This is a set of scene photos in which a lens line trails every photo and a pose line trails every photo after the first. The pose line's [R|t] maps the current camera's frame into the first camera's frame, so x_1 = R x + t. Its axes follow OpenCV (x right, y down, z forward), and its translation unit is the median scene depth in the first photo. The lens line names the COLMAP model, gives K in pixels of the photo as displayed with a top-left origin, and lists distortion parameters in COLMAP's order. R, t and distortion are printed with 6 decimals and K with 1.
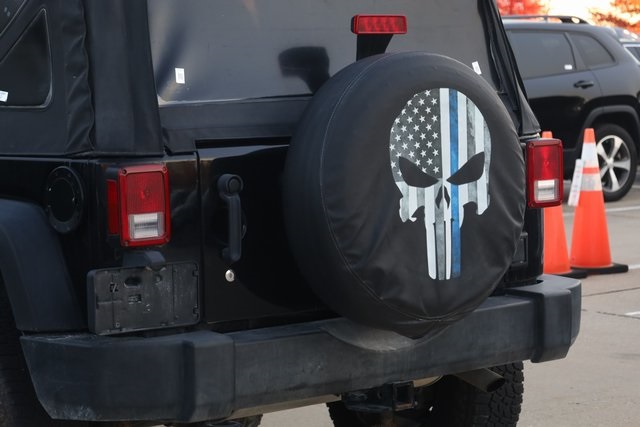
lens RADIAL K [[1840.5, 0, 320.0], [0, 1840.5, 213.5], [0, 0, 1]] dist [-0.021218, 0.344363]
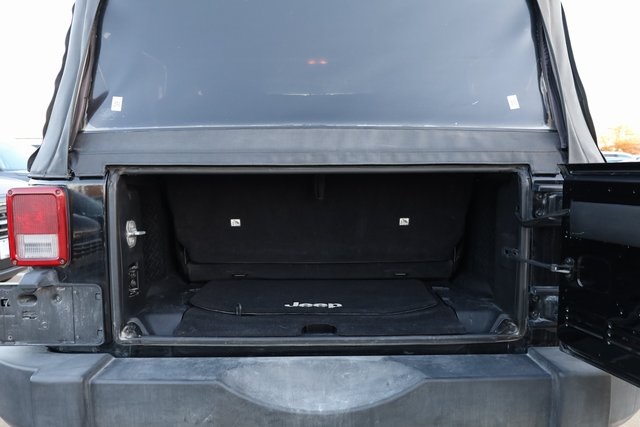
lens RADIAL K [[430.9, 0, 320.0], [0, 430.9, 213.5], [0, 0, 1]] dist [0.002708, 0.001082]
pose [[0.780657, 0.072849, -0.620699, 0.172080], [-0.059923, 0.997332, 0.041687, -0.030431], [0.622080, 0.004651, 0.782940, 0.893383]]
